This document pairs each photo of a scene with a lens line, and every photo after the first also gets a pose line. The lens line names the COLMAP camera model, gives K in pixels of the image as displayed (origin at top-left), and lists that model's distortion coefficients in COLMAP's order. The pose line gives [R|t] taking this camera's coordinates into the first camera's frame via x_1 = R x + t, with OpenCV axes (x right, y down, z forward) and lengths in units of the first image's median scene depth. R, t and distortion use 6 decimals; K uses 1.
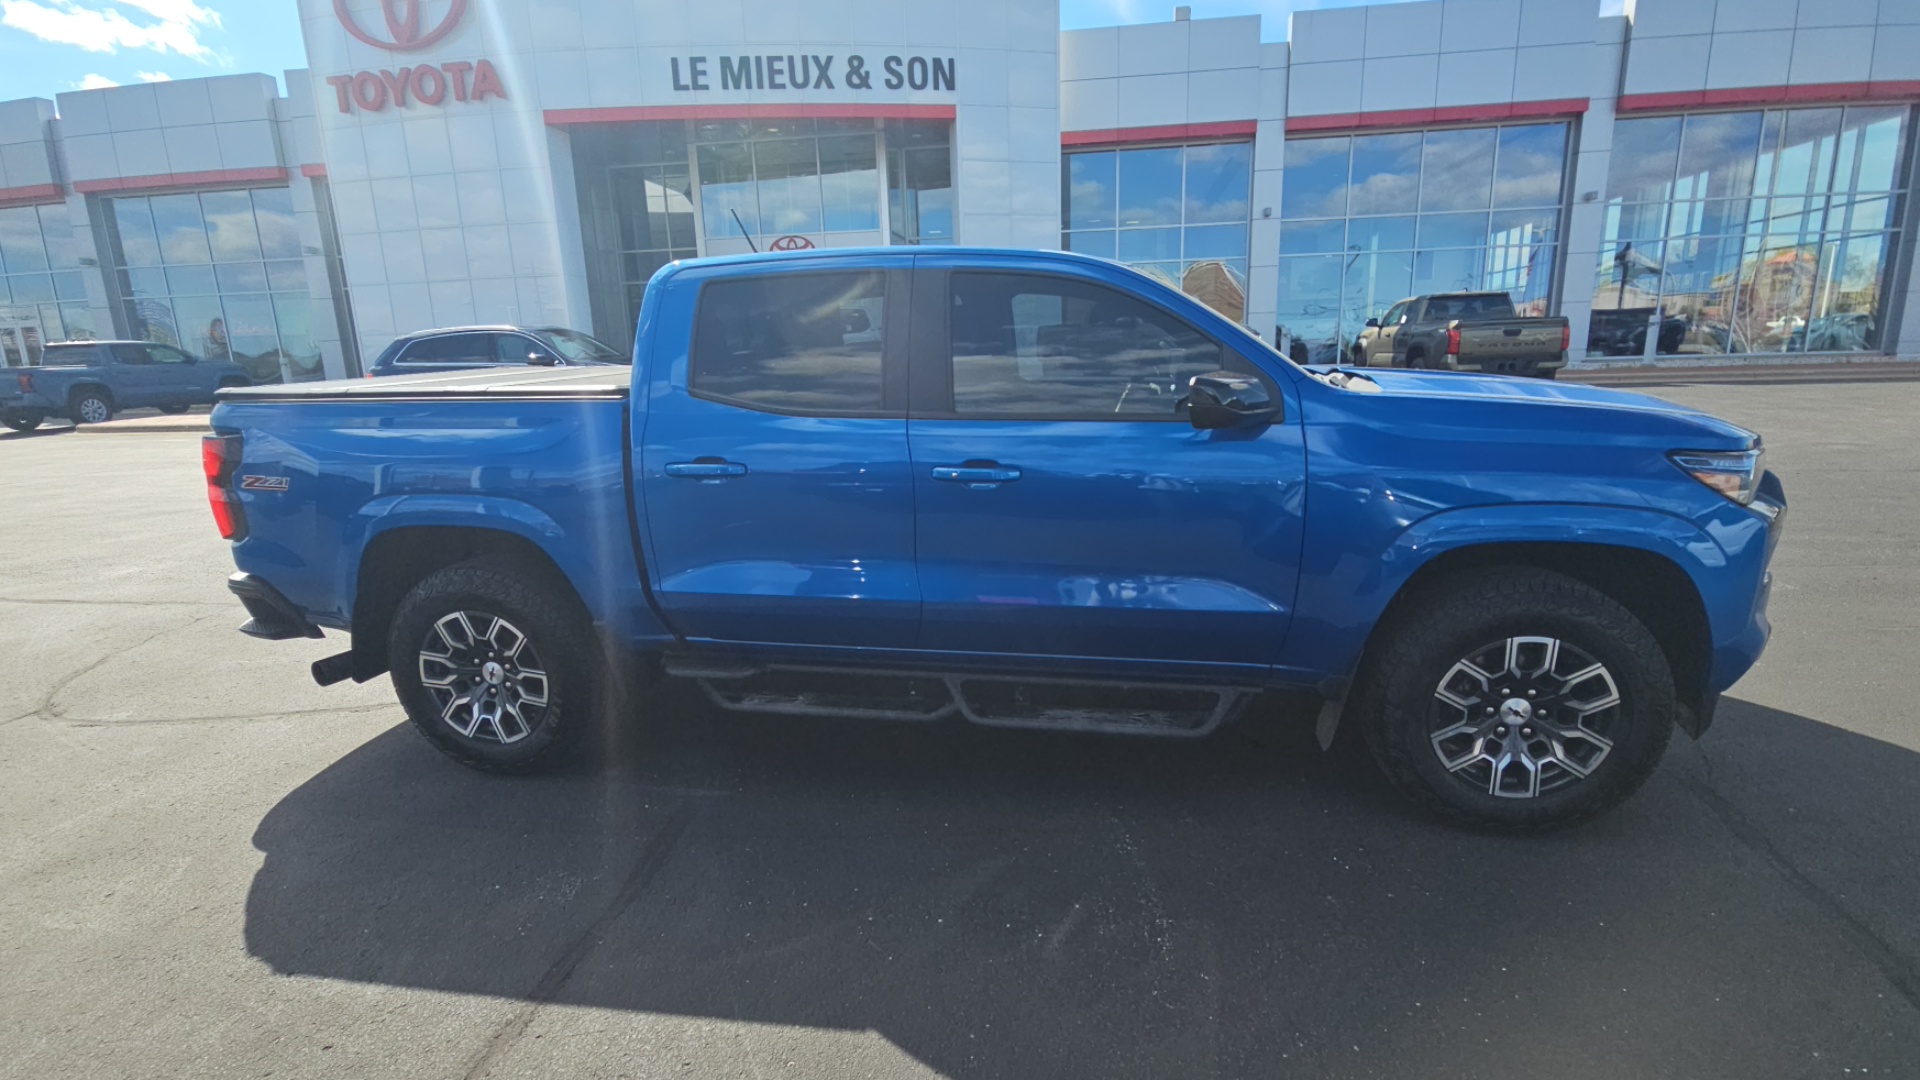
lens RADIAL K [[860.3, 0, 979.2], [0, 860.3, 545.7], [0, 0, 1]] dist [0.009518, -0.006519]
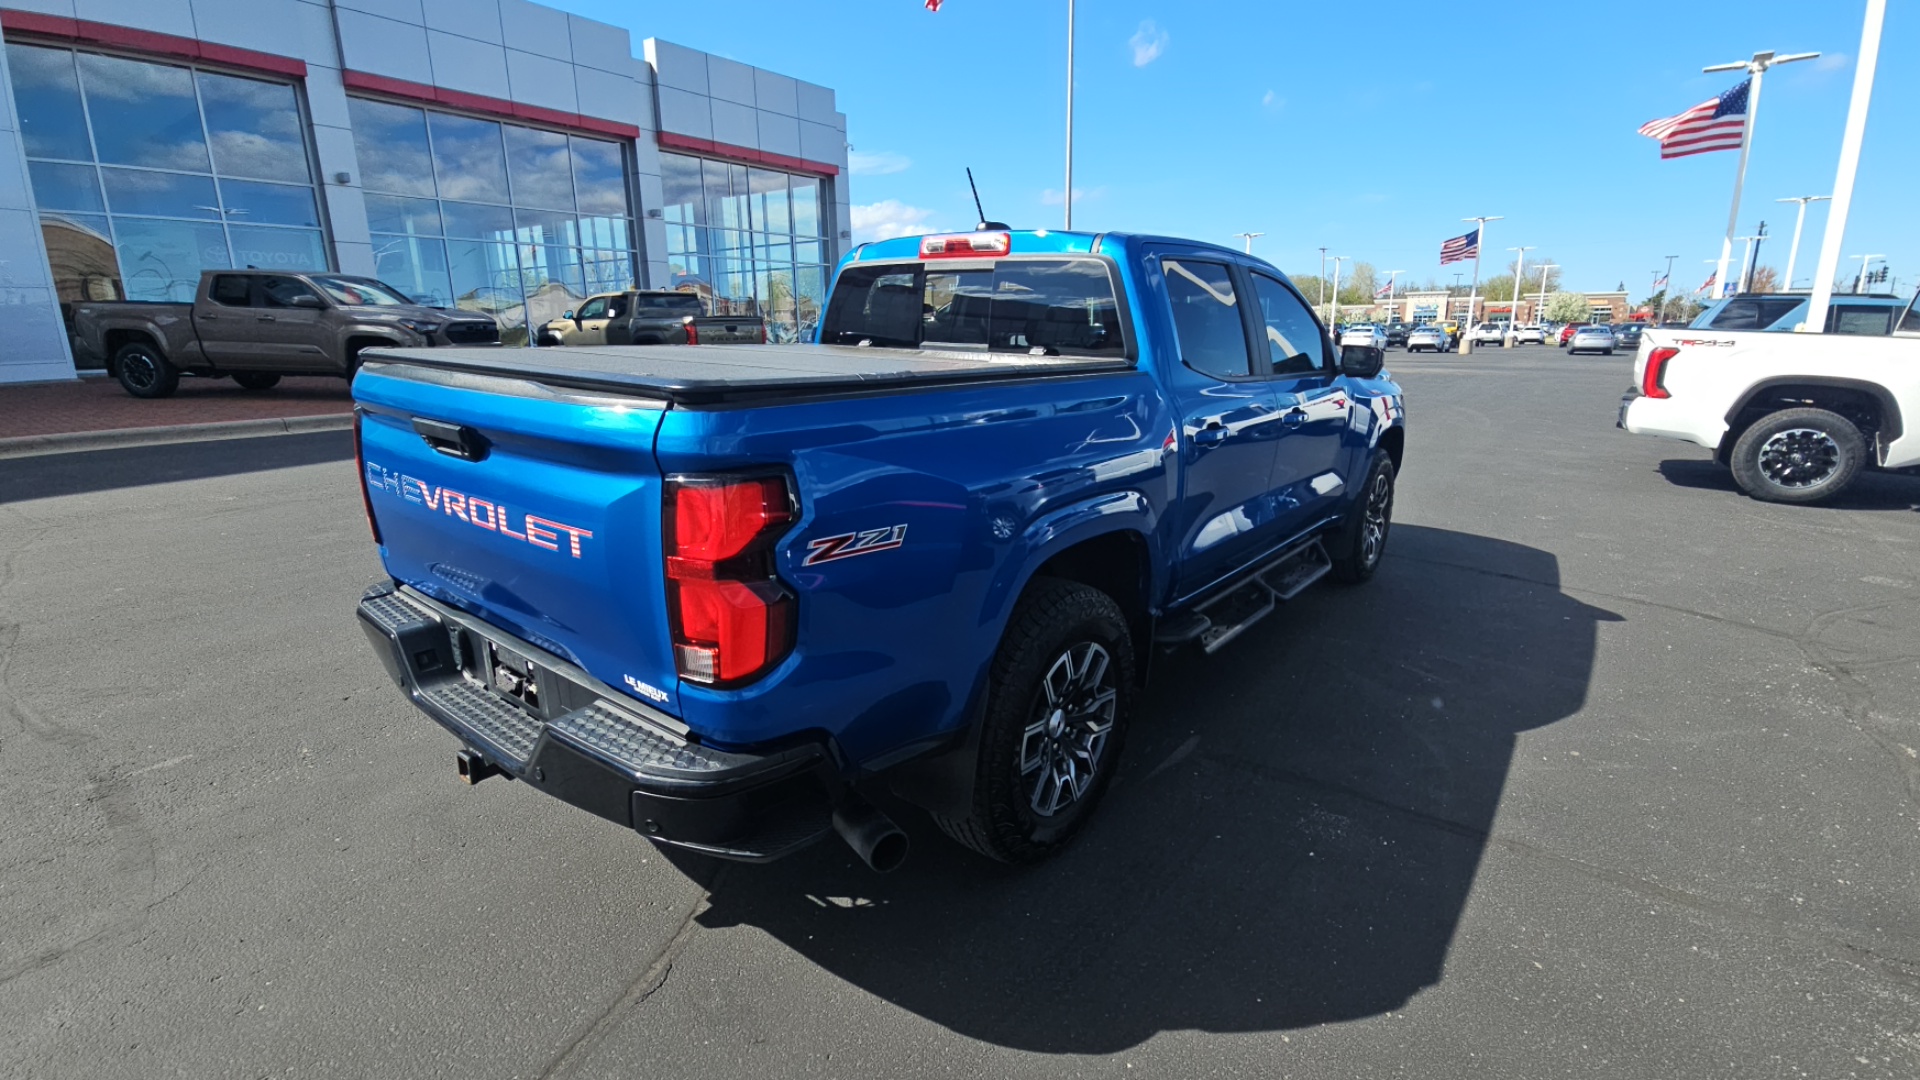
lens RADIAL K [[860.3, 0, 979.2], [0, 860.3, 545.7], [0, 0, 1]] dist [0.009518, -0.006519]
pose [[0.473059, -0.193785, 0.859455, -0.193505], [0.190891, 0.974882, 0.114742, -0.018609], [-0.860102, 0.109782, 0.498169, 0.102351]]
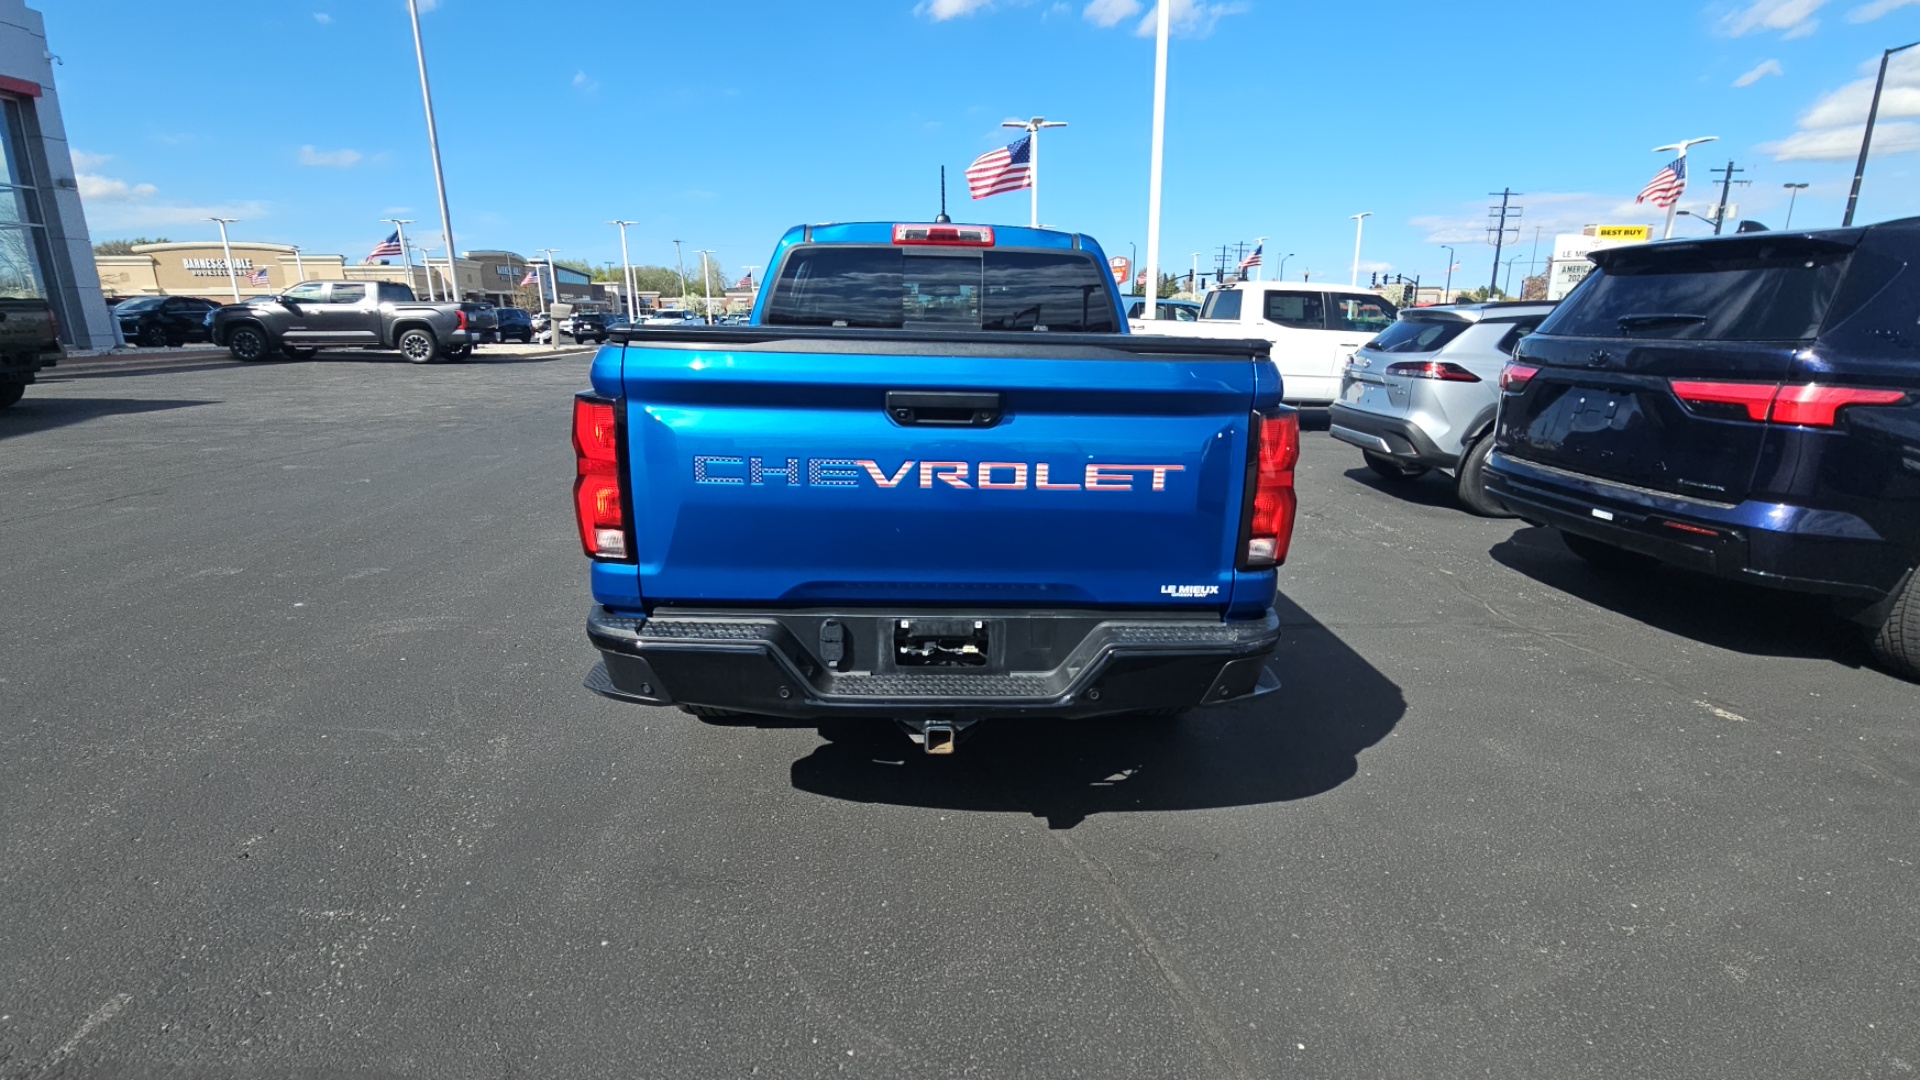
lens RADIAL K [[859.3, 0, 980.1], [0, 859.3, 543.1], [0, 0, 1]] dist [0.008603, -0.006194]
pose [[-0.209580, -0.224215, 0.951737, -0.233363], [0.228074, 0.935295, 0.270565, -0.041700], [-0.950820, 0.273771, -0.144881, 0.214130]]
